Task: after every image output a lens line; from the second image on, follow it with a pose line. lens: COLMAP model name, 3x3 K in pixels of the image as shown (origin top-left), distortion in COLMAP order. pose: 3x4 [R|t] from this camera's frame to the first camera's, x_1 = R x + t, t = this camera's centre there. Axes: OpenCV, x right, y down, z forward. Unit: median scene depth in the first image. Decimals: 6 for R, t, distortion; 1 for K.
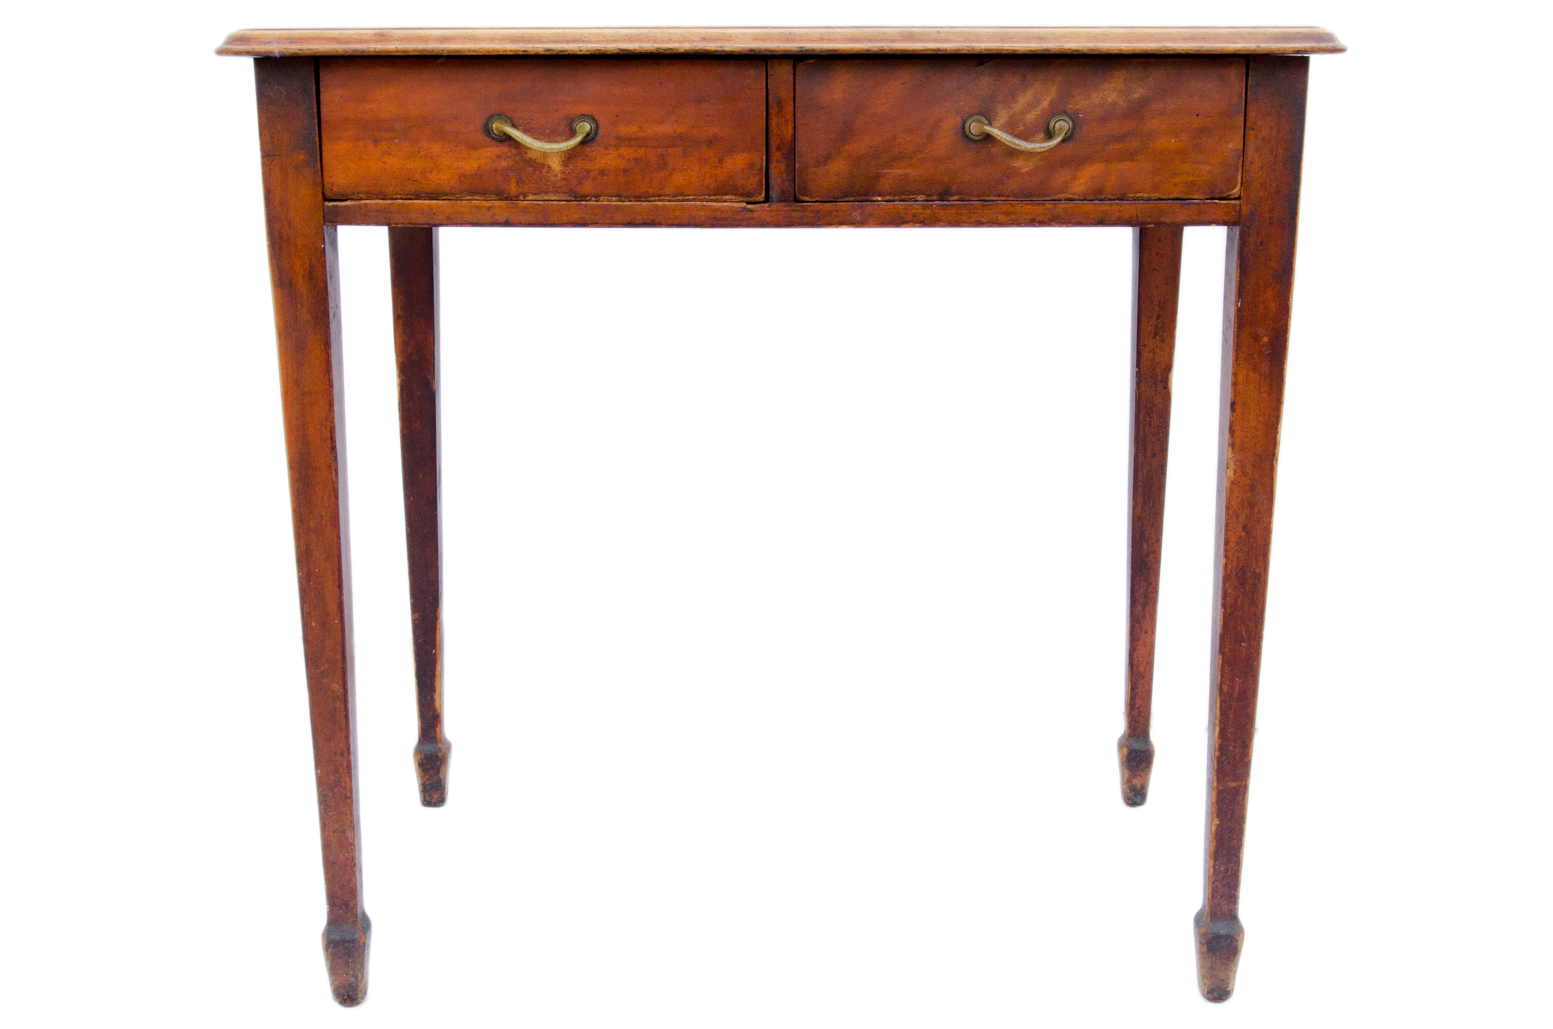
lens RADIAL K [[1703.3, 0, 776.5], [0, 1703.3, 514.5], [0, 0, 1]] dist [0.003429, 0.006388]
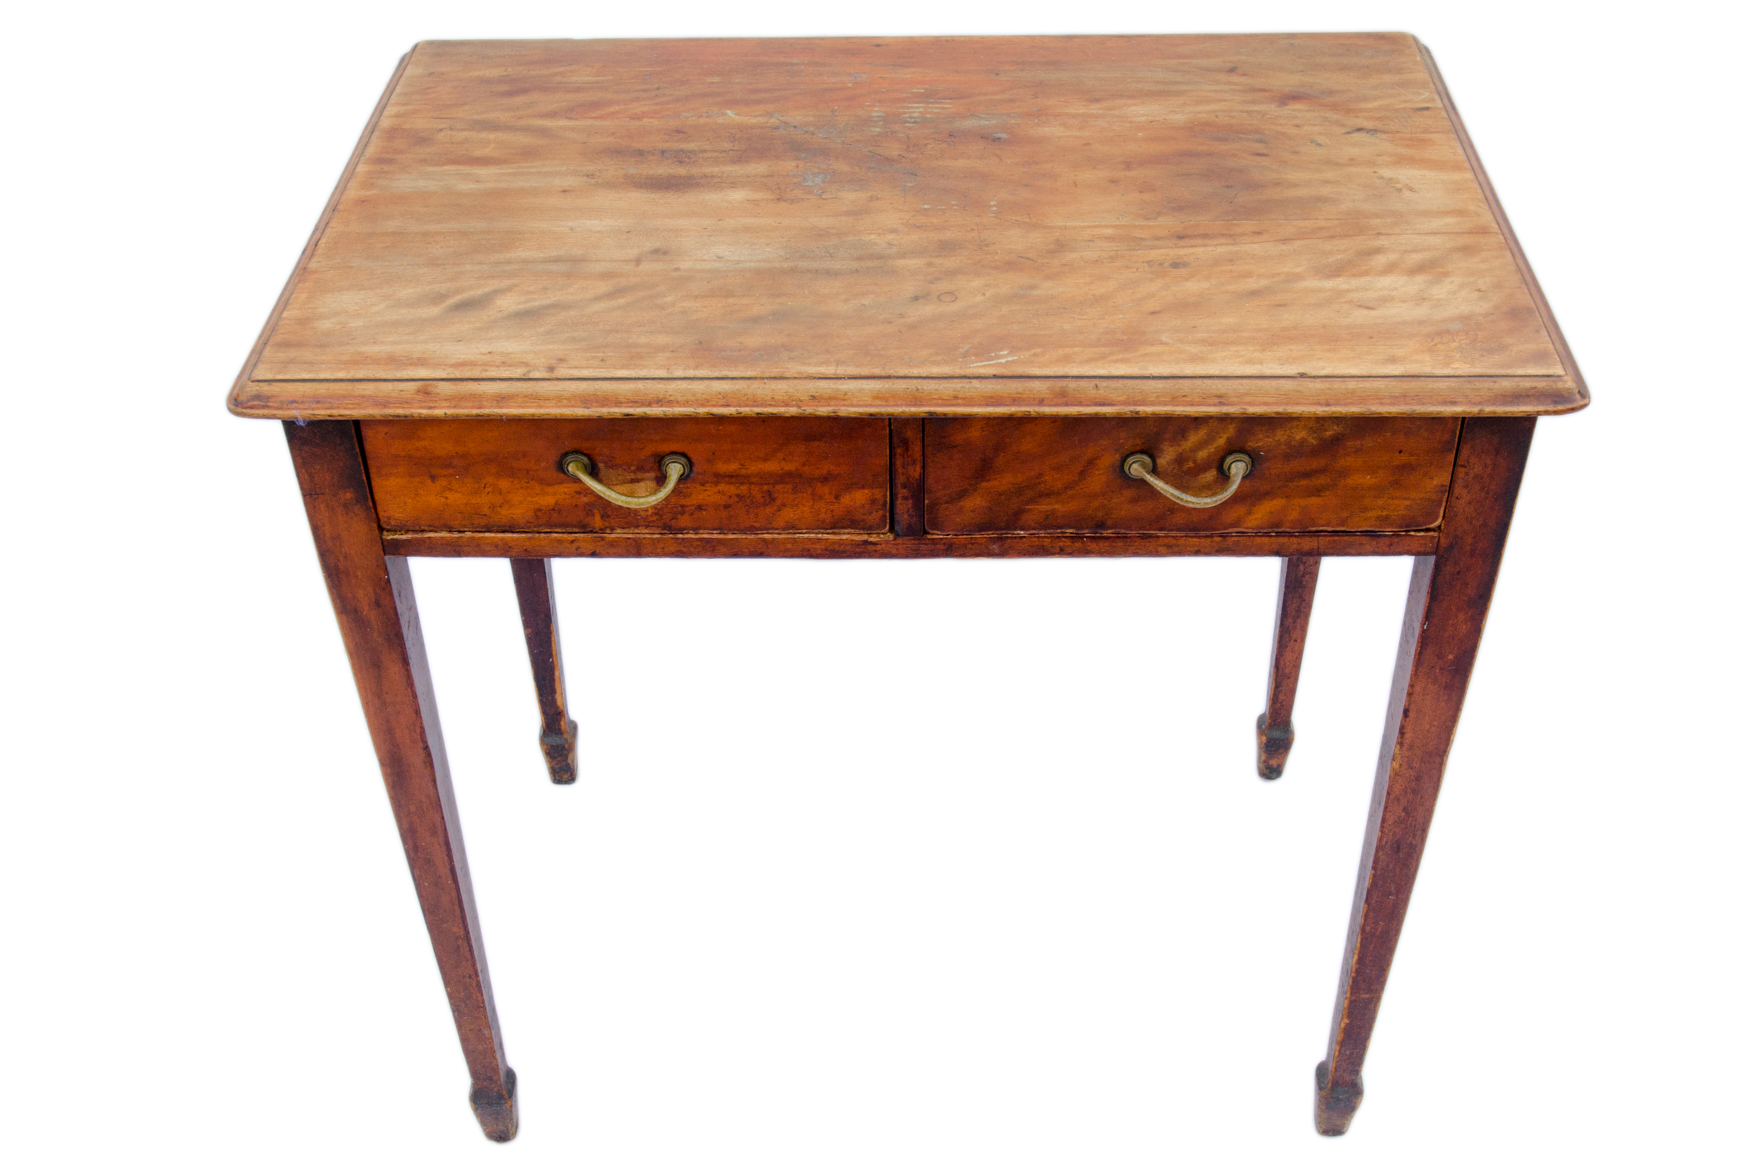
lens RADIAL K [[1726.5, 0, 899.5], [0, 1726.5, 581.6], [0, 0, 1]] dist [-0.001550, 0.004002]
pose [[0.999947, -0.006400, -0.008018, 0.005207], [0.009073, 0.916490, 0.399954, -0.514466], [0.004788, -0.400006, 0.916500, 0.186908]]
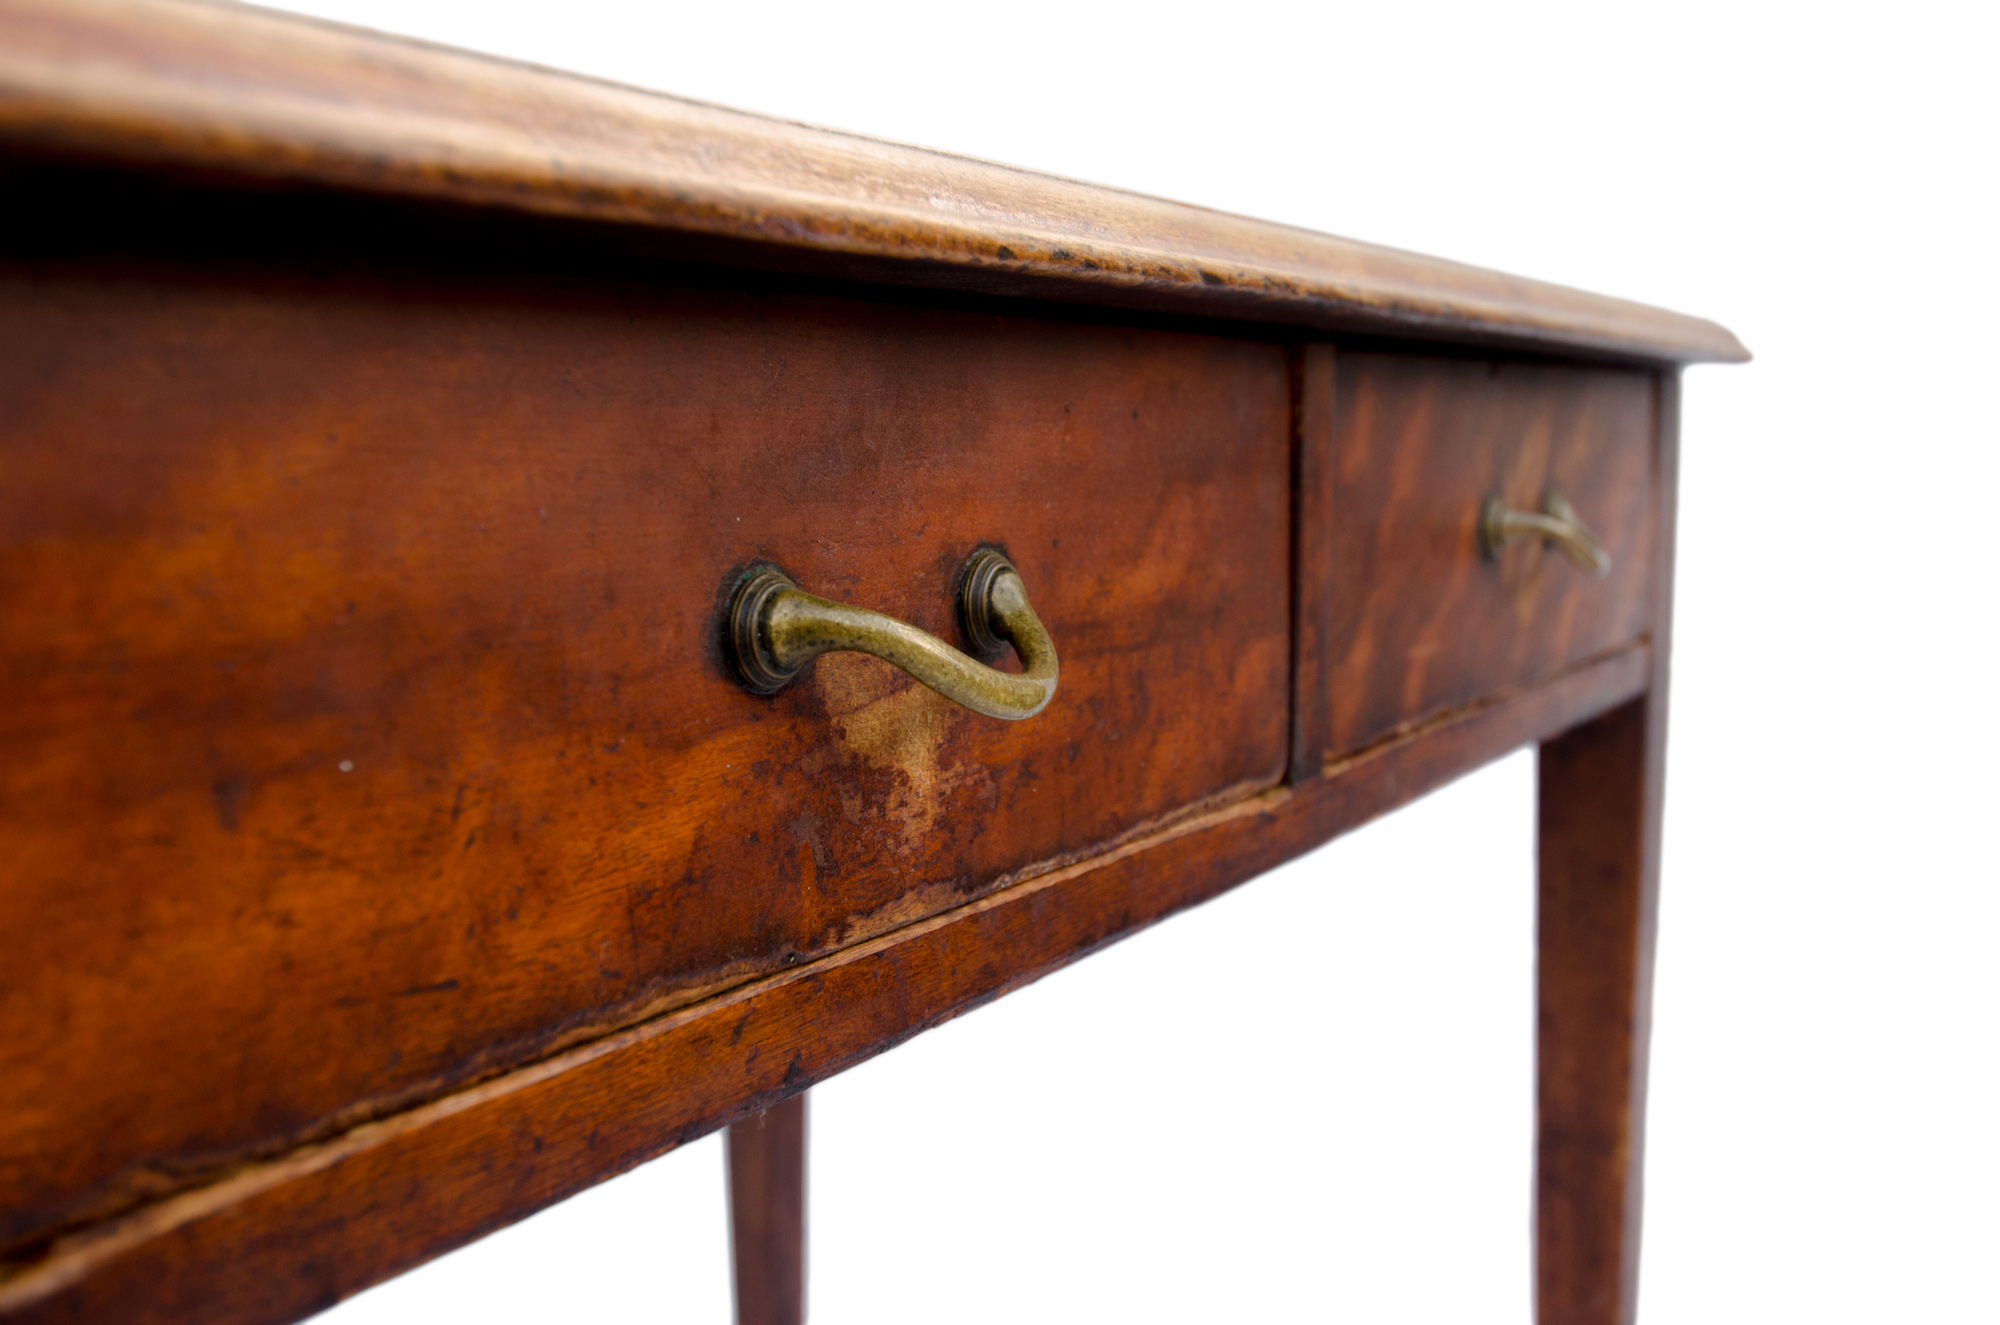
lens RADIAL K [[1983.4, 0, 1000.0], [0, 1983.4, 754.9], [0, 0, 1]] dist [0.063221, 0.002632]
pose [[0.509718, -0.141065, 0.848698, -0.346663], [0.212566, 0.976532, 0.034648, -0.213665], [-0.833669, 0.162743, 0.527742, 0.852221]]
